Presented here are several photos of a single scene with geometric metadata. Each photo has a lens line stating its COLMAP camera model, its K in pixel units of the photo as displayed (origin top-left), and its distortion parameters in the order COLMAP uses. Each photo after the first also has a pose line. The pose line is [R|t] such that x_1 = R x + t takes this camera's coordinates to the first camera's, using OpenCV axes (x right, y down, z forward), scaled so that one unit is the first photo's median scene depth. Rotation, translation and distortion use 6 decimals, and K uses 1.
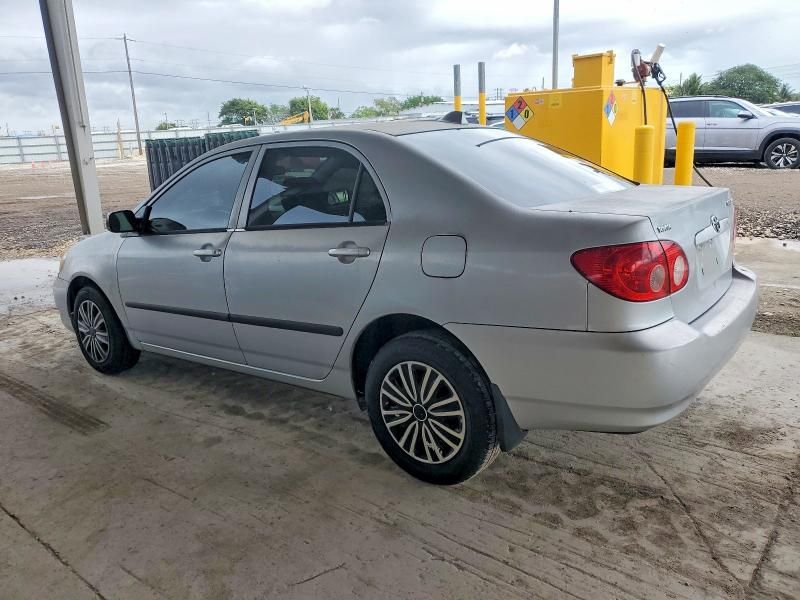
lens RADIAL K [[632.0, 0, 400.0], [0, 632.0, 300.0], [0, 0, 1]] dist [-0.008035, 0.061883]
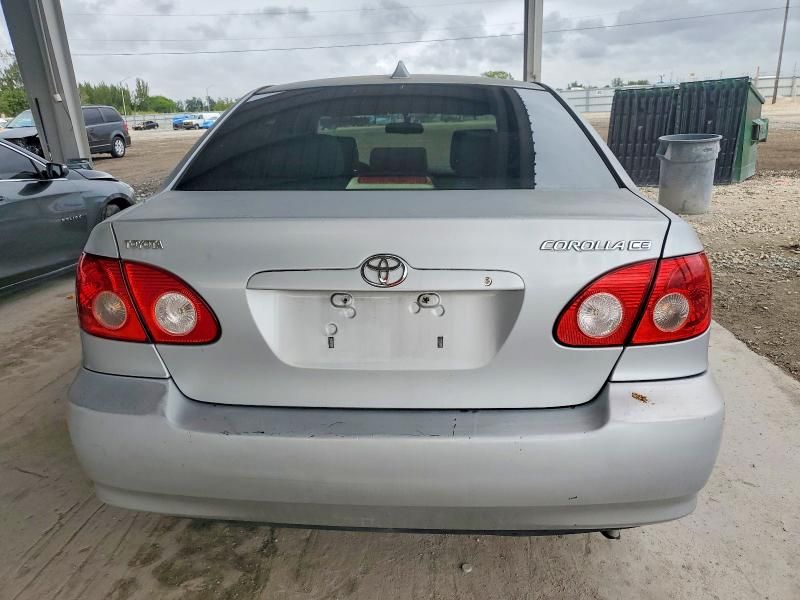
lens RADIAL K [[632.0, 0, 400.0], [0, 632.0, 300.0], [0, 0, 1]] dist [-0.008035, 0.061883]
pose [[0.541624, 0.251434, -0.802138, 0.270225], [-0.186337, 0.966392, 0.177101, -0.055533], [0.819709, 0.053546, 0.570272, 0.200061]]
